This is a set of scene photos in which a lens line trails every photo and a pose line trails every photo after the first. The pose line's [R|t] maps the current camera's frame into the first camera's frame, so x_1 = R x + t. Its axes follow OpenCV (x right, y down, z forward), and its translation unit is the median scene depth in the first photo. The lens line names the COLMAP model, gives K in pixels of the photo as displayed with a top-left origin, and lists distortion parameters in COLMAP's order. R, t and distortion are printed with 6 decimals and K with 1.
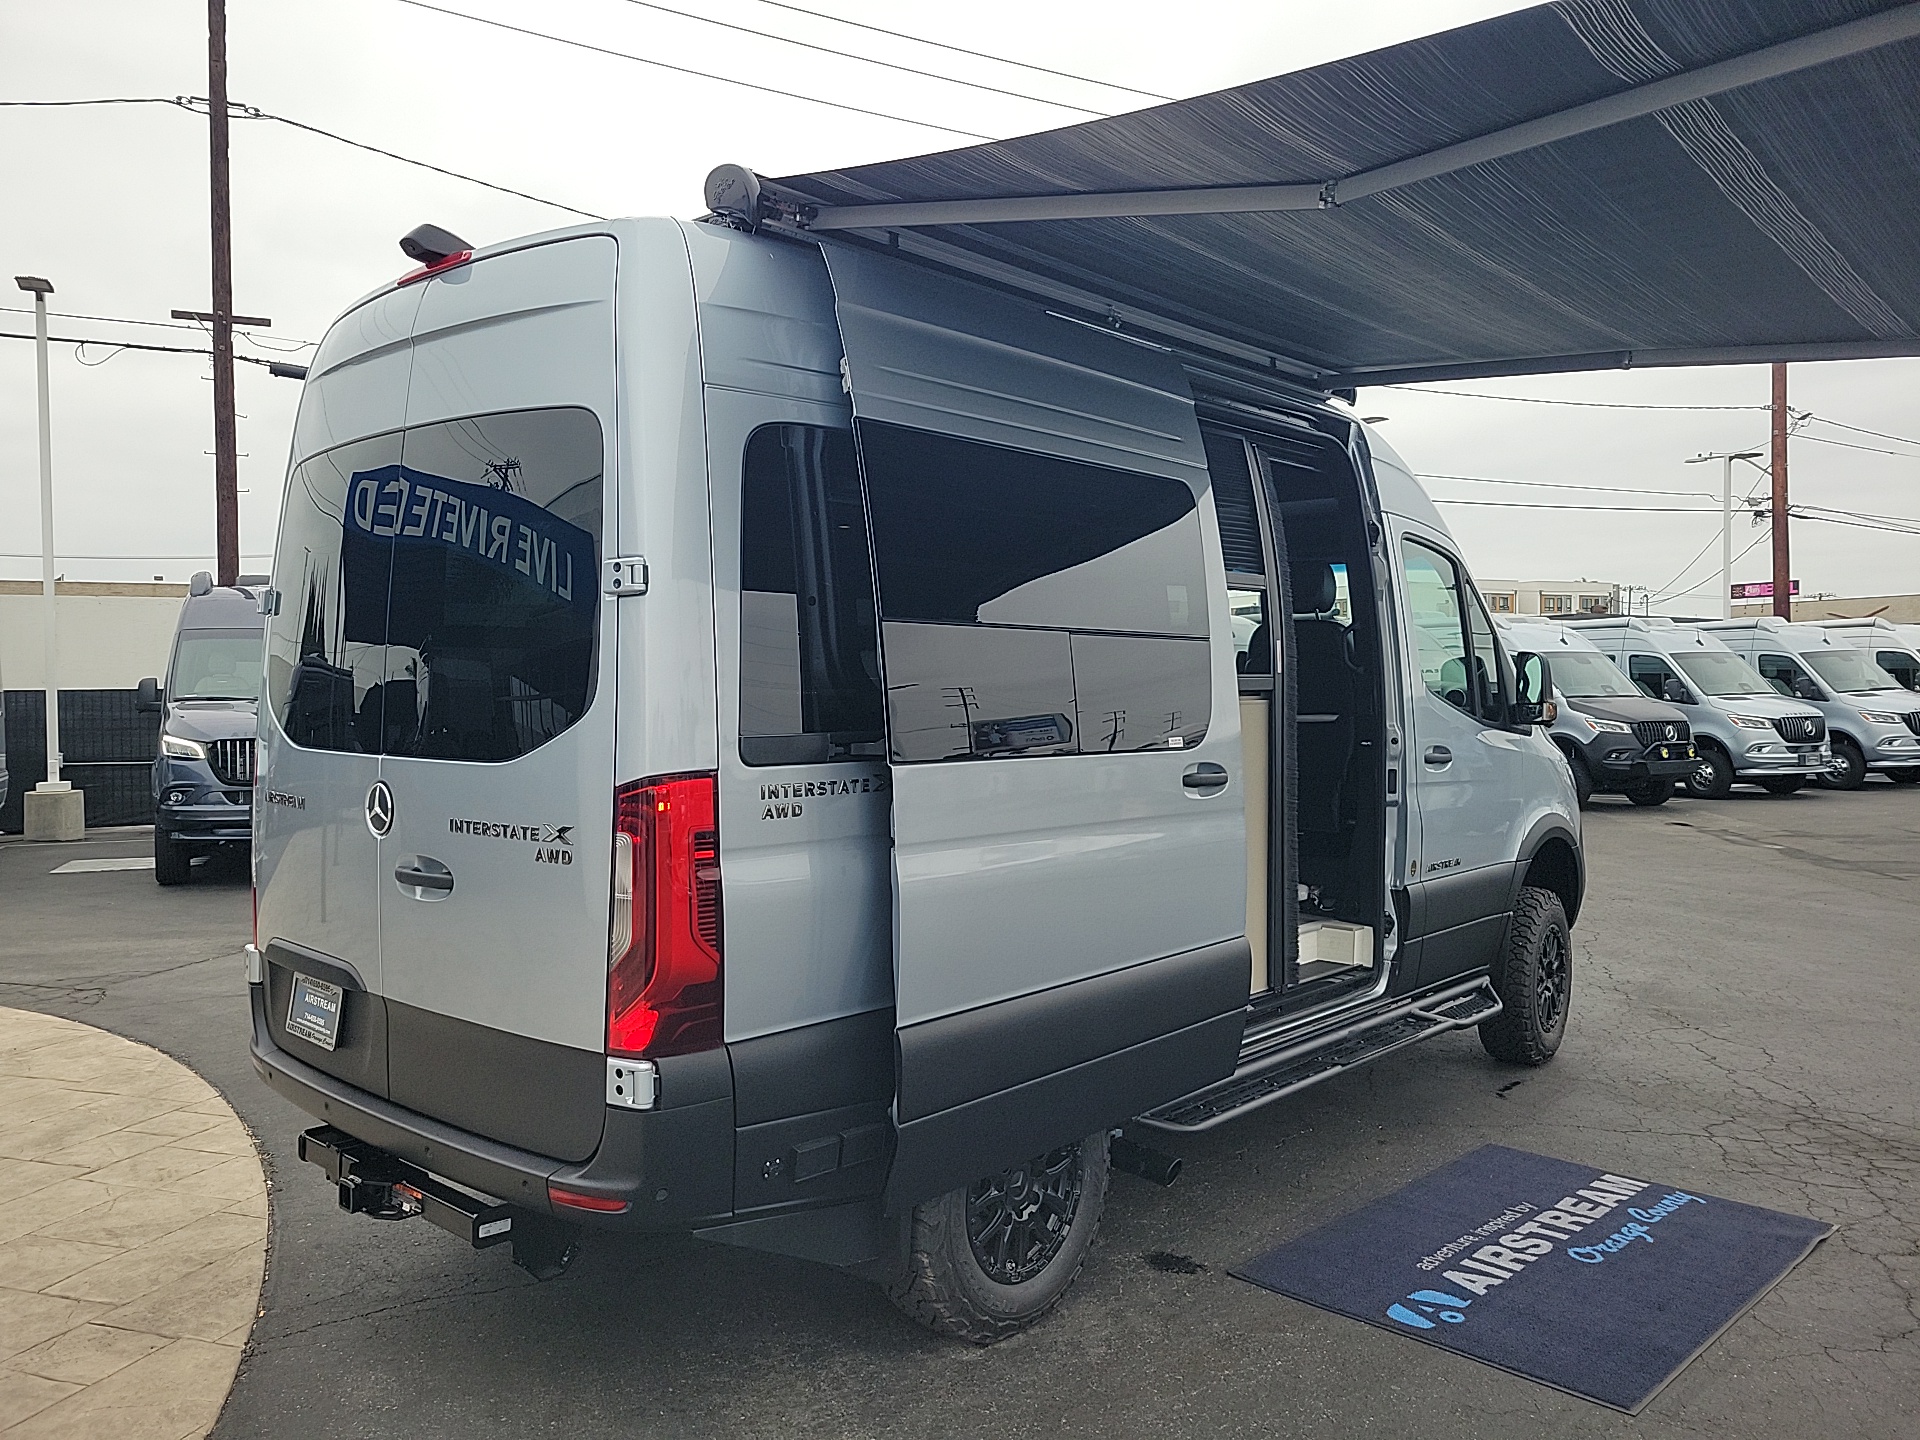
lens RADIAL K [[1444.2, 0, 976.4], [0, 1444.2, 712.7], [0, 0, 1]] dist [0.054288, -0.038656]
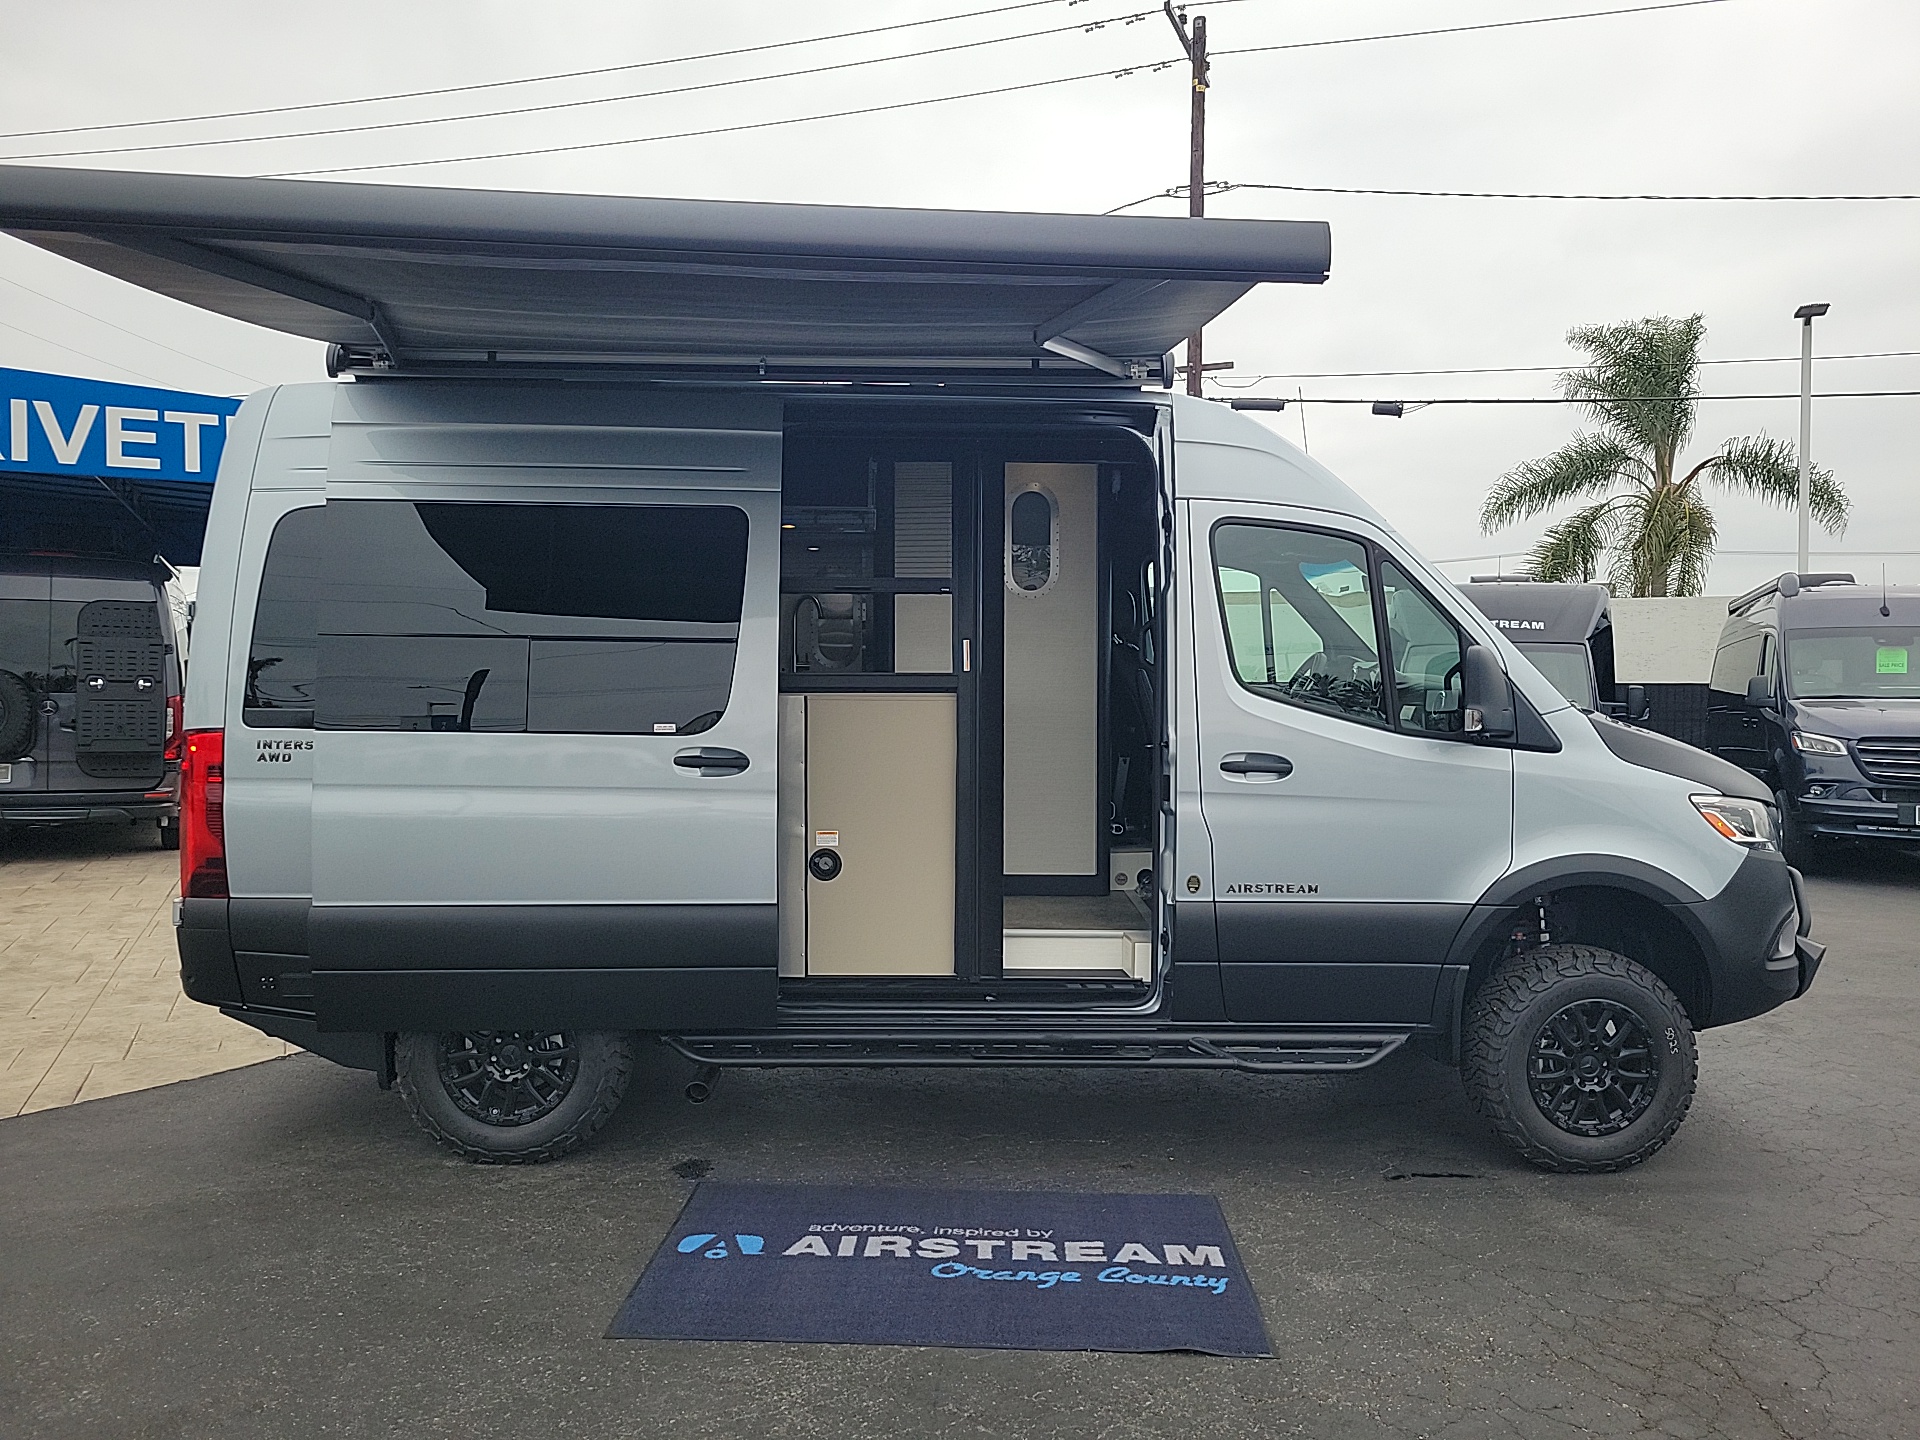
lens RADIAL K [[1473.8, 0, 964.5], [0, 1473.8, 684.4], [0, 0, 1]] dist [0.037243, 0.000170]
pose [[0.675231, 0.008162, -0.737561, 1.122209], [-0.021206, 0.999740, -0.008350, -0.009845], [0.737301, 0.021279, 0.675229, 0.327469]]
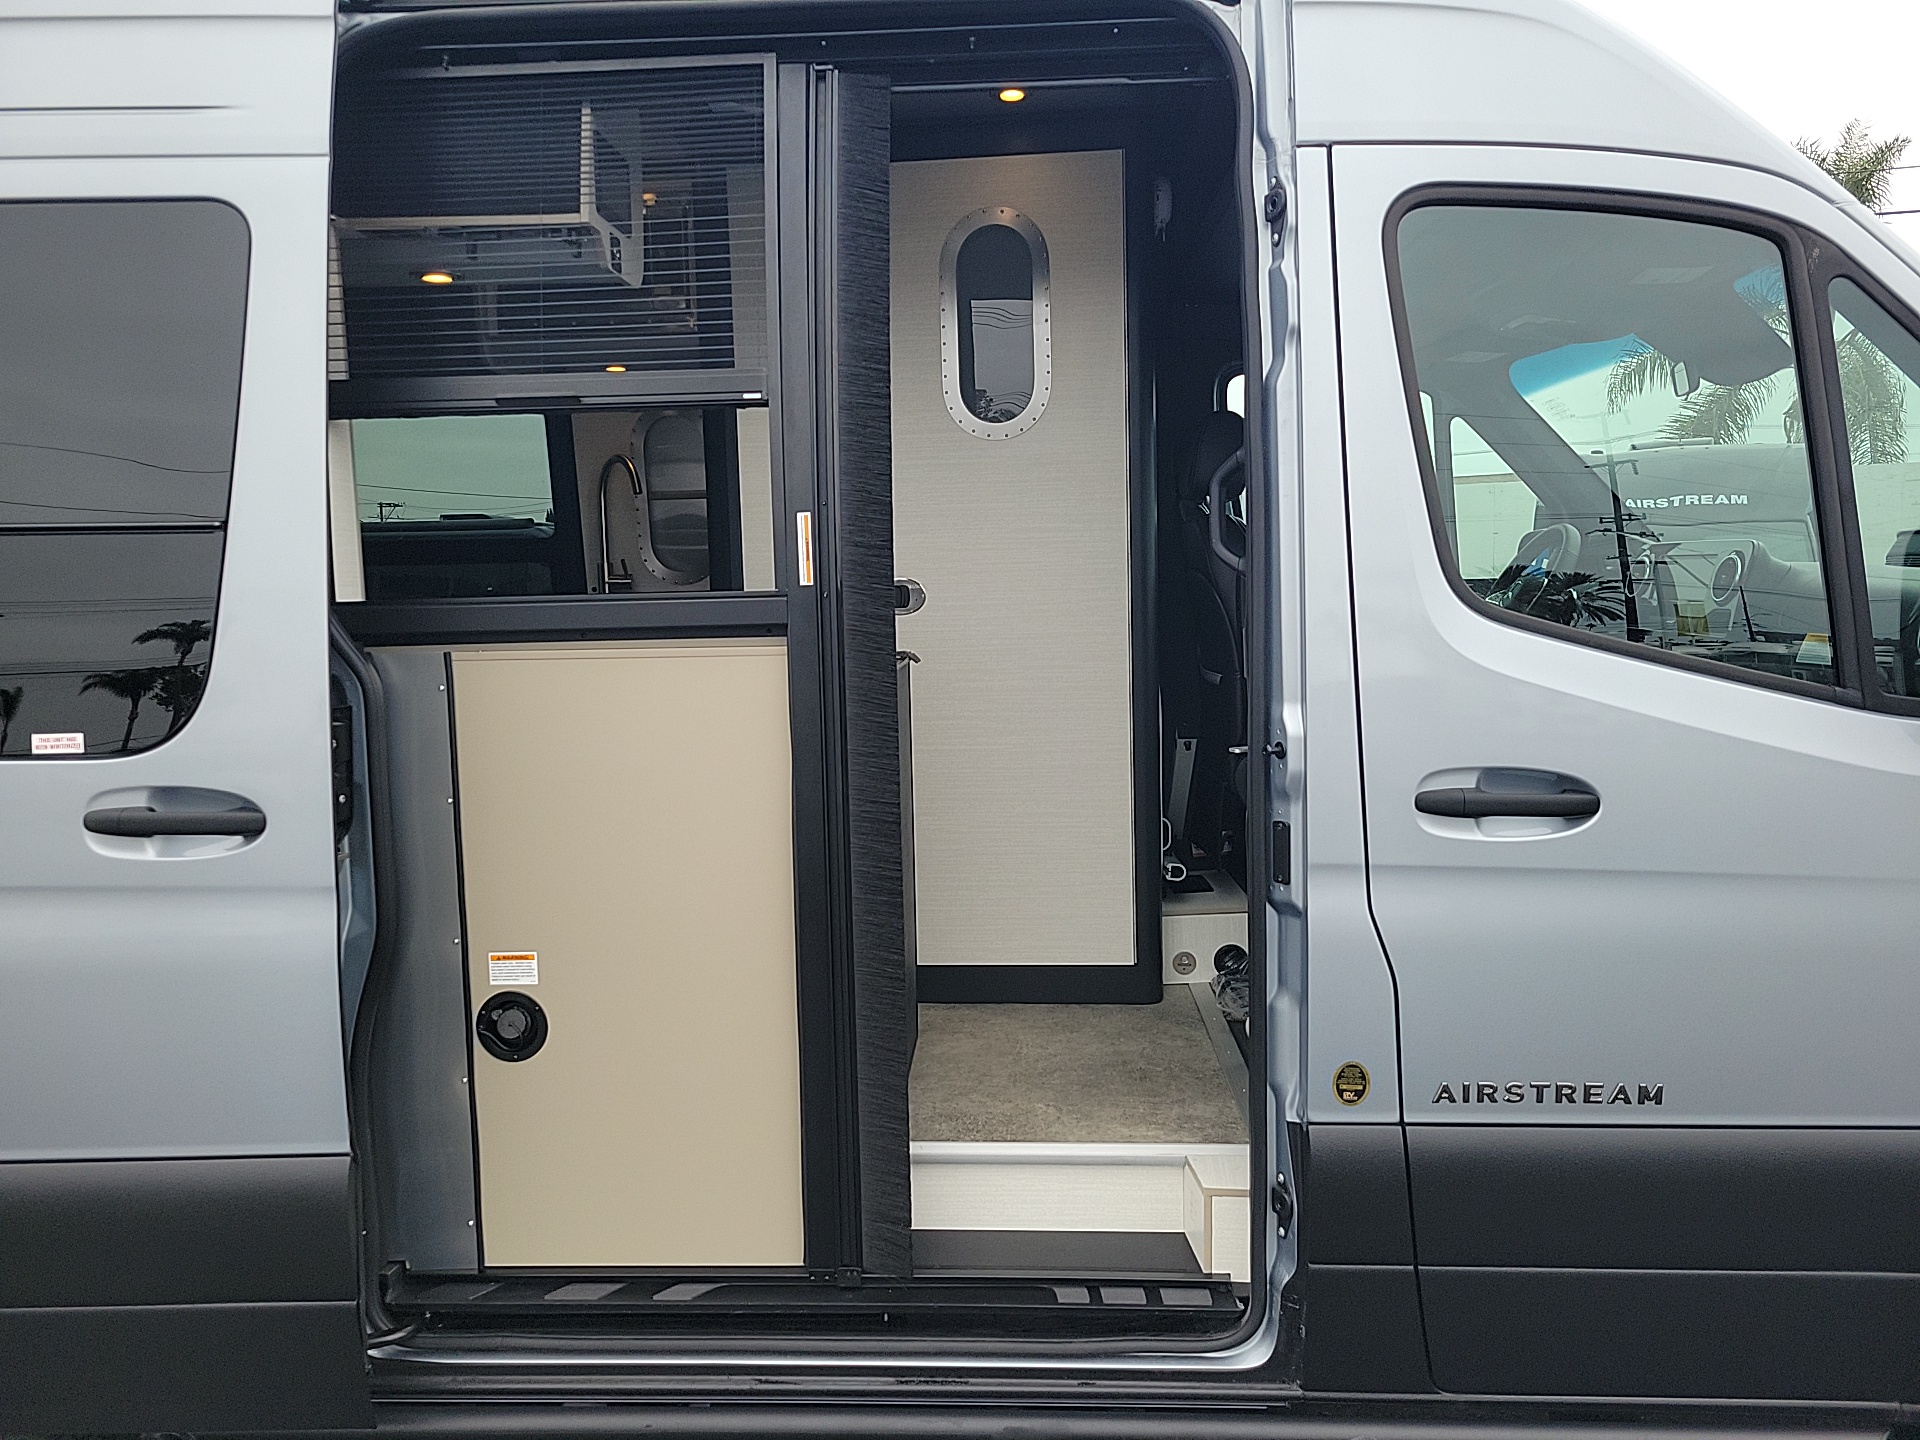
lens RADIAL K [[1413.0, 0, 942.5], [0, 1413.0, 695.9], [0, 0, 1]] dist [0.051091, -0.000989]
pose [[0.621130, 0.046290, -0.782339, 0.659178], [0.005714, 0.997960, 0.063584, -0.023546], [0.783687, -0.043964, 0.619599, 0.865597]]
